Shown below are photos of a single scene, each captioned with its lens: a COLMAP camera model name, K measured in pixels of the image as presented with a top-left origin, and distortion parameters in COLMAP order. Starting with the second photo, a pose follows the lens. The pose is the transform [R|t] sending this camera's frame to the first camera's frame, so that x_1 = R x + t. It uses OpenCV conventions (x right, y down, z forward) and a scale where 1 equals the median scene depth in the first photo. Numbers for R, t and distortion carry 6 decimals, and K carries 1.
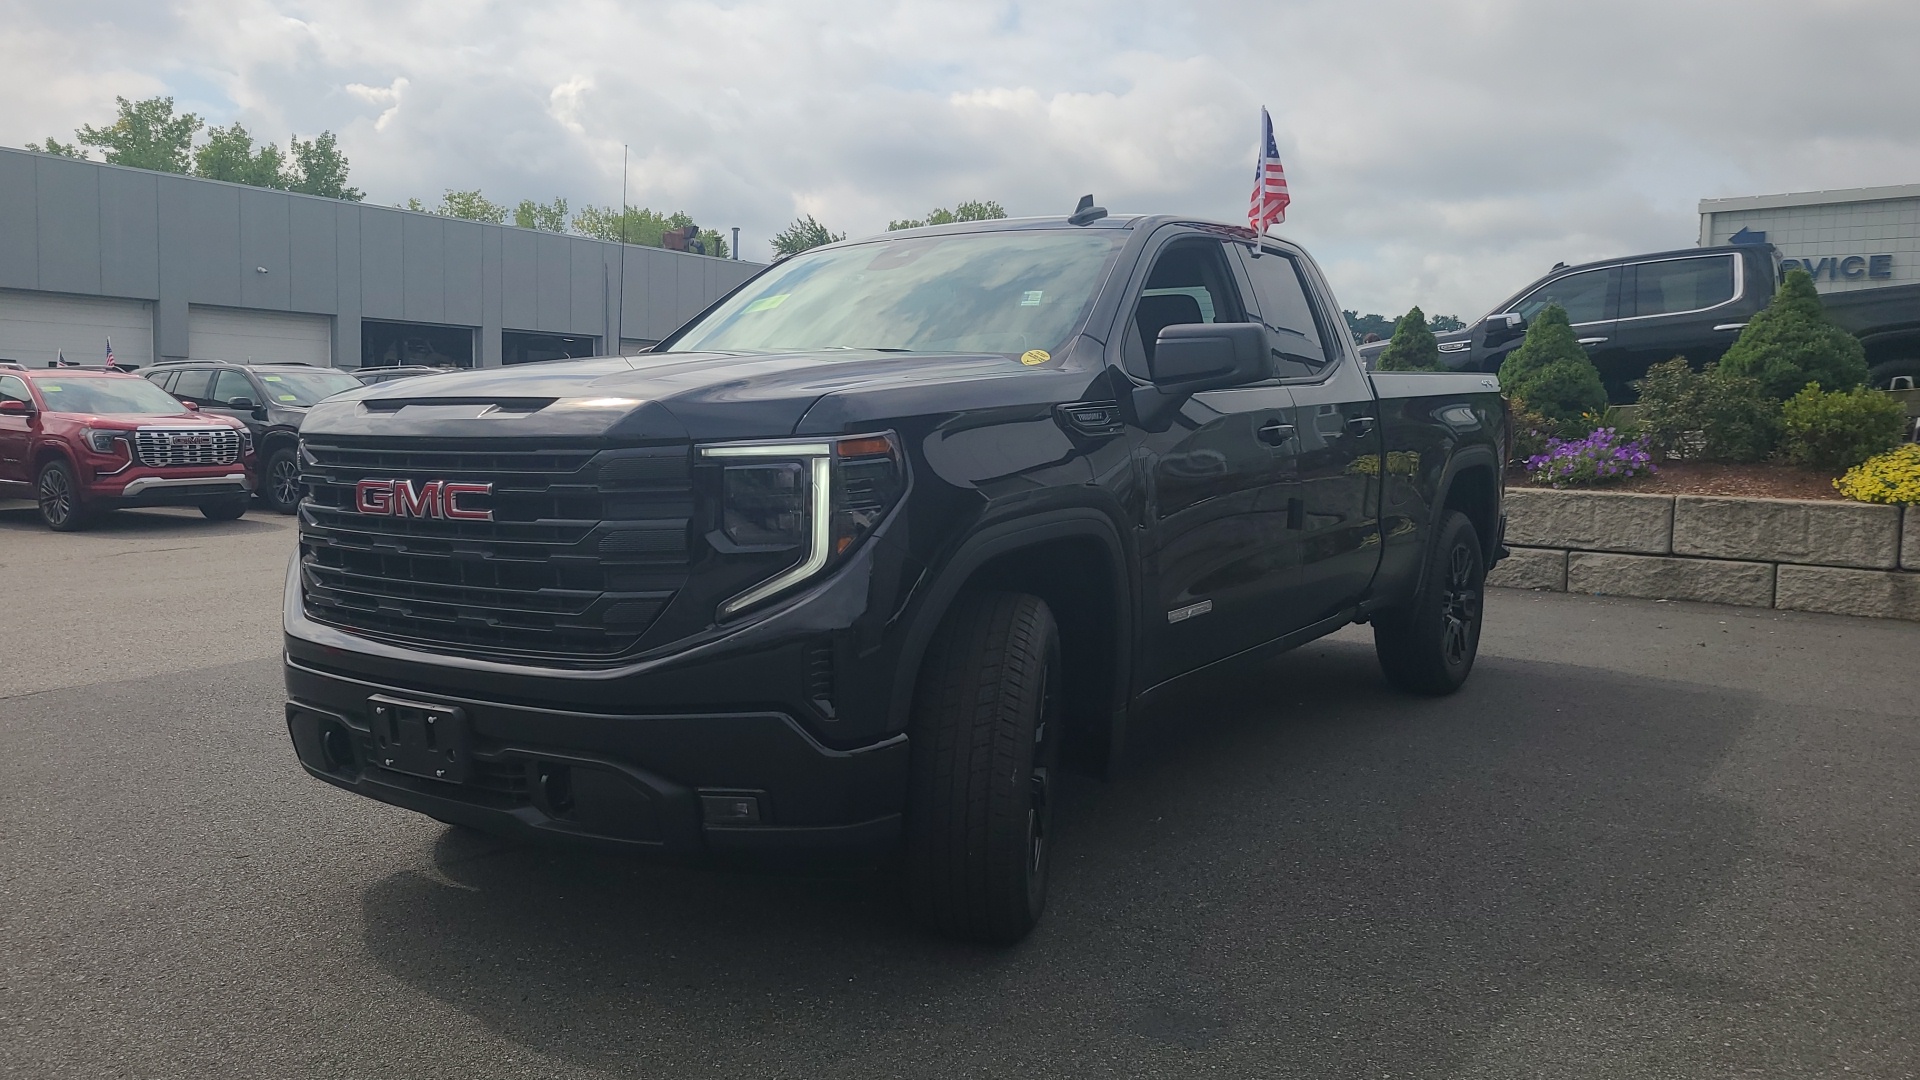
lens RADIAL K [[1521.9, 0, 960.0], [0, 1521.9, 540.0], [0, 0, 1]] dist [0.011492, -0.002128]
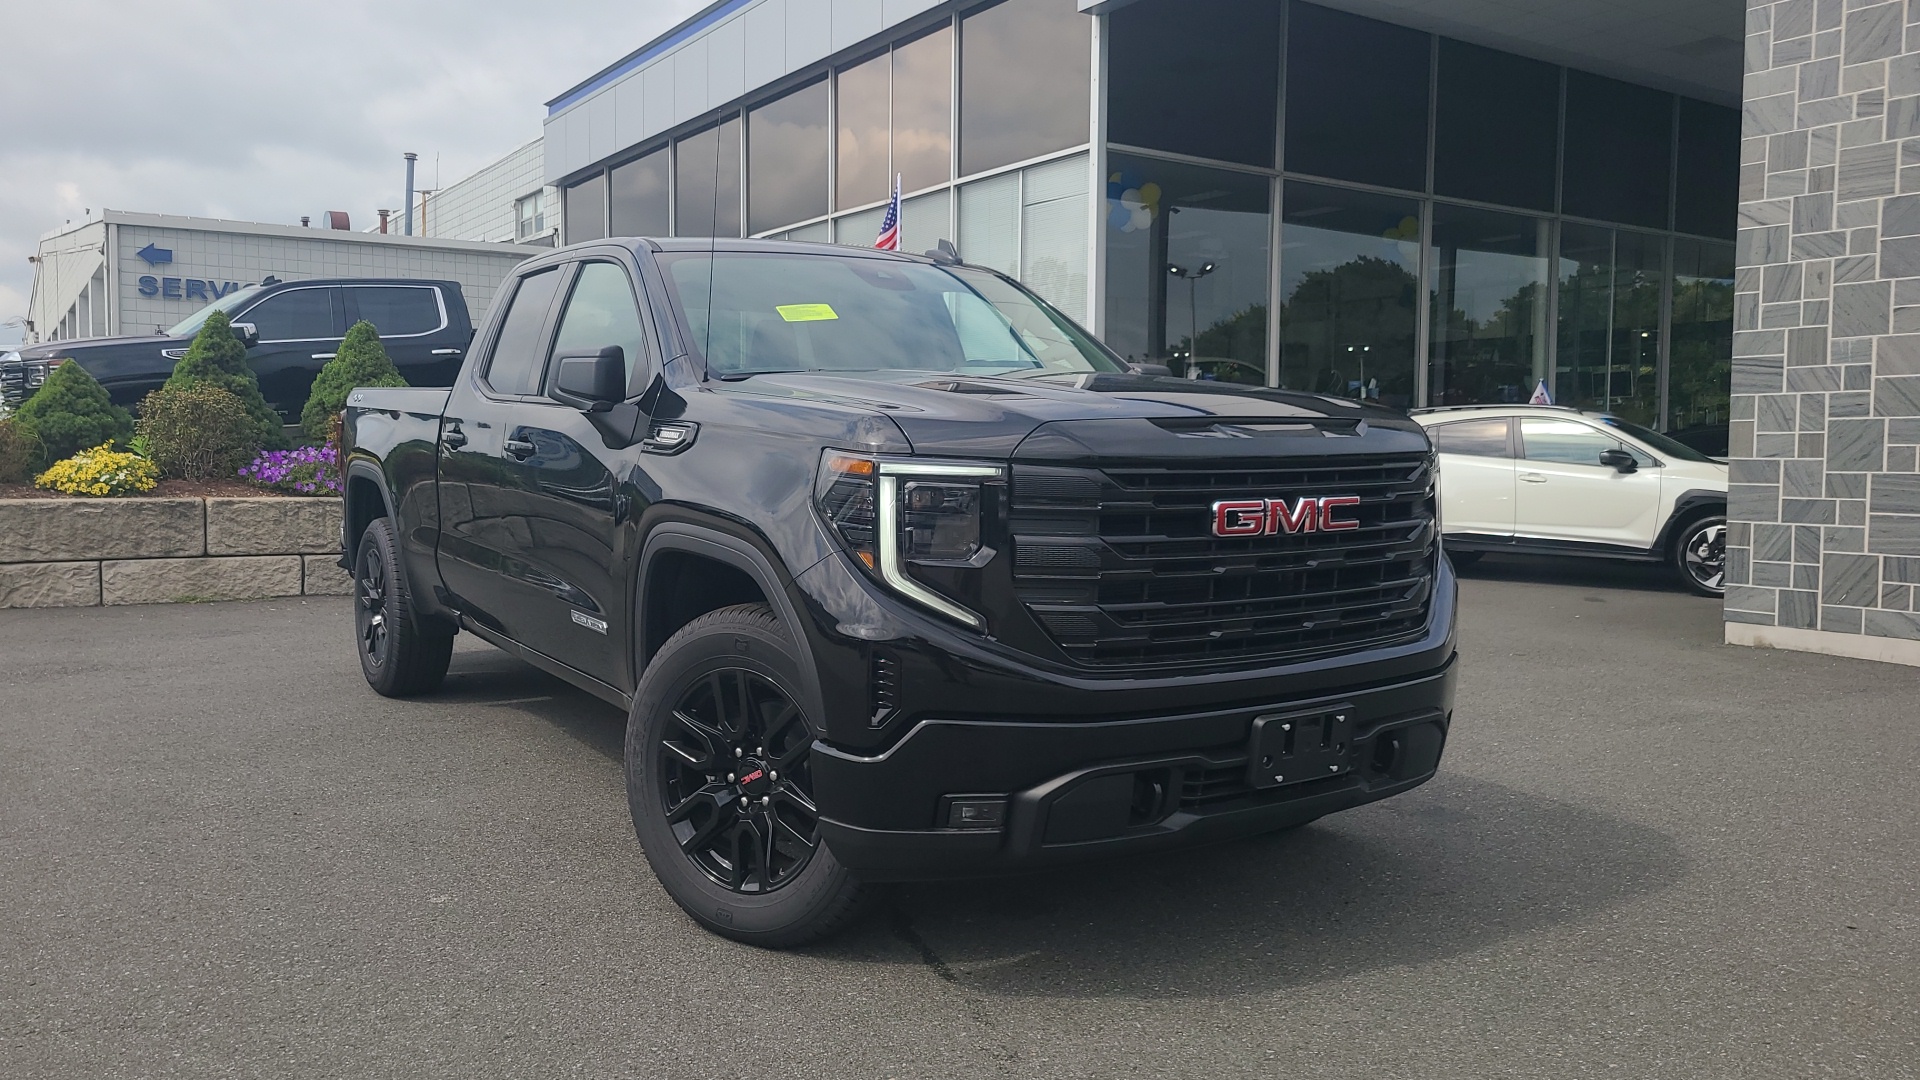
lens RADIAL K [[1397.1, 0, 960.0], [0, 1397.1, 540.0], [0, 0, 1]] dist [0.044639, -0.000223]
pose [[0.384120, -0.074978, 0.920234, -1.287660], [0.072698, 0.996059, 0.050811, -0.073392], [-0.920417, 0.047382, 0.388057, 0.820732]]
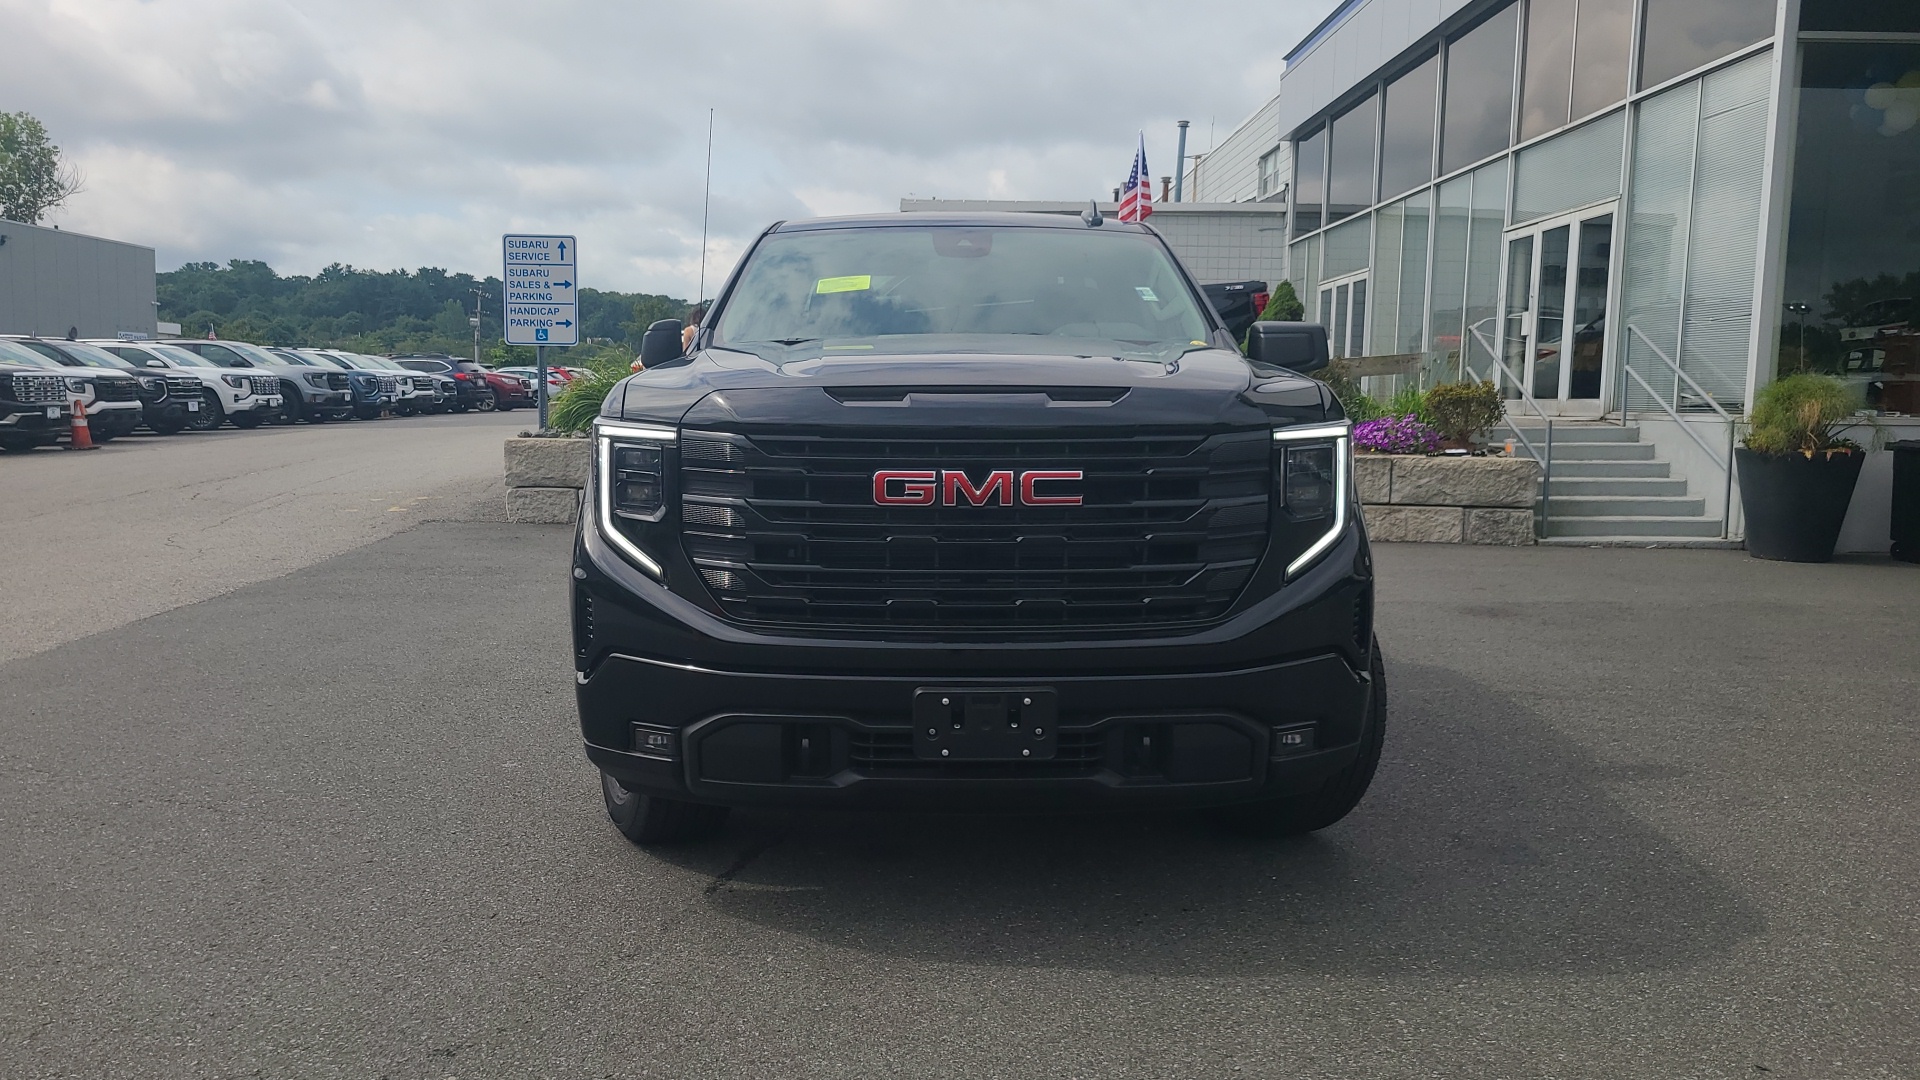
lens RADIAL K [[1424.8, 0, 1004.4], [0, 1424.8, 556.1], [0, 0, 1]] dist [0.047319, -0.011473]
pose [[0.813620, -0.070308, 0.577131, -0.867586], [0.044162, 0.997267, 0.059232, -0.036179], [-0.579718, -0.022705, 0.814501, 0.217729]]
